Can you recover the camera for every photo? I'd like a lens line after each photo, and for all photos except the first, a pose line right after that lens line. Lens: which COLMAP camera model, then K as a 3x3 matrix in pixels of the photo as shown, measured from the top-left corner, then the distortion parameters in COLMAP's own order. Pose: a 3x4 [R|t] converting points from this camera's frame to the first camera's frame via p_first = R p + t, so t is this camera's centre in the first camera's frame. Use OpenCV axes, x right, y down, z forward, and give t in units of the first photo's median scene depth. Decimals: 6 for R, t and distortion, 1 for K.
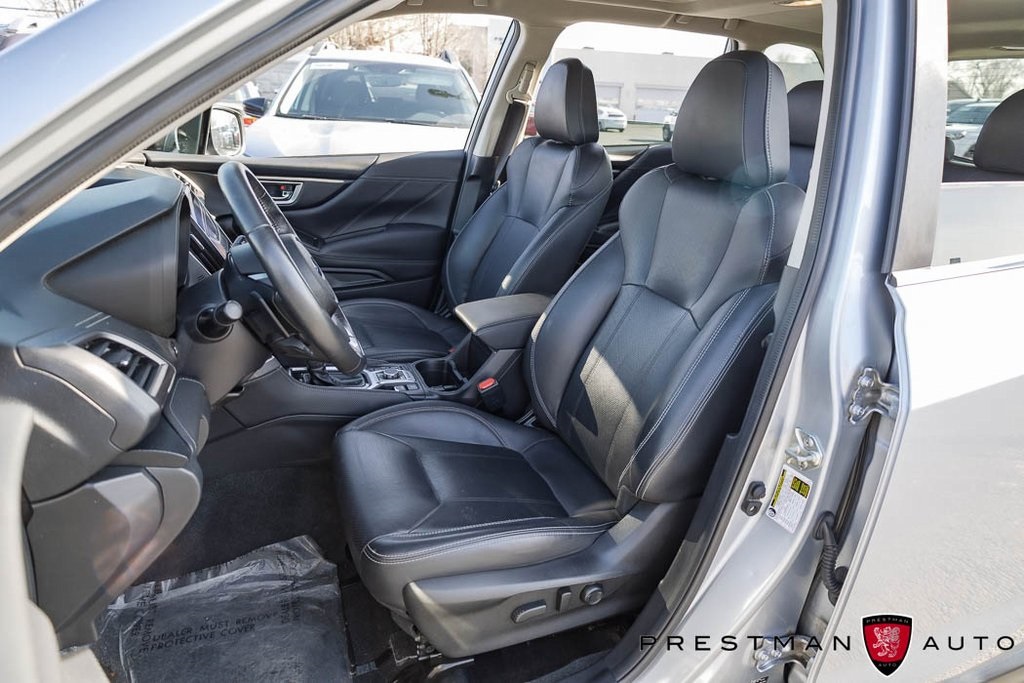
lens RADIAL K [[666.8, 0, 515.3], [0, 666.8, 350.6], [0, 0, 1]] dist [0.000370, 0.003744]
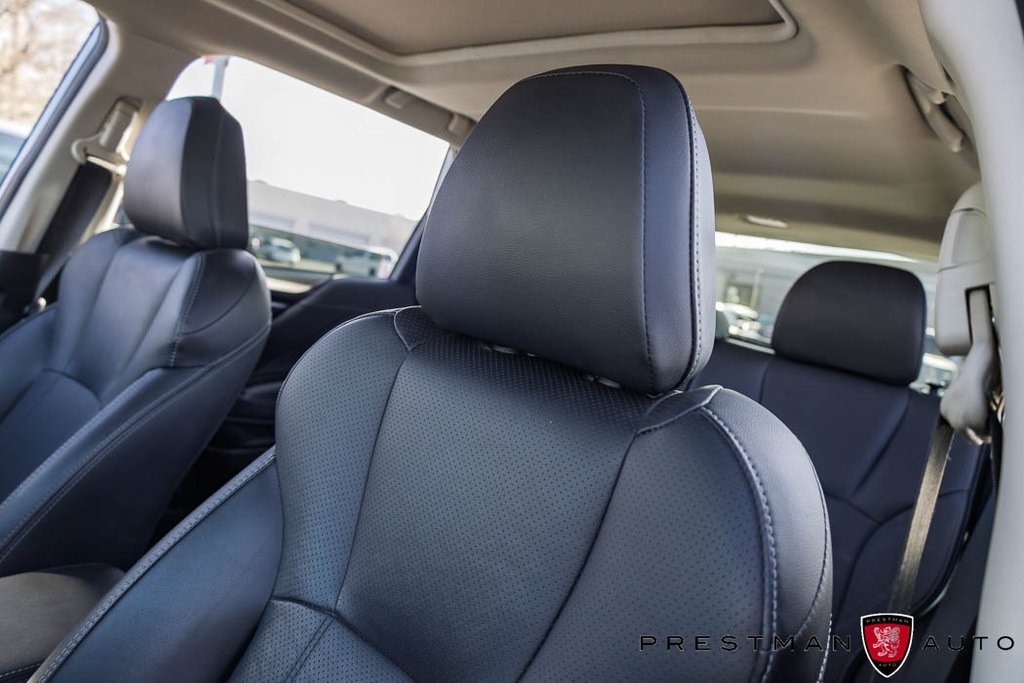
lens RADIAL K [[666.8, 0, 520.0], [0, 666.8, 346.1], [0, 0, 1]] dist [0.000370, 0.003744]
pose [[0.878004, 0.084414, 0.471152, 0.068721], [0.016955, 0.978224, -0.206859, -0.119556], [-0.478354, 0.189611, 0.857453, 0.436386]]
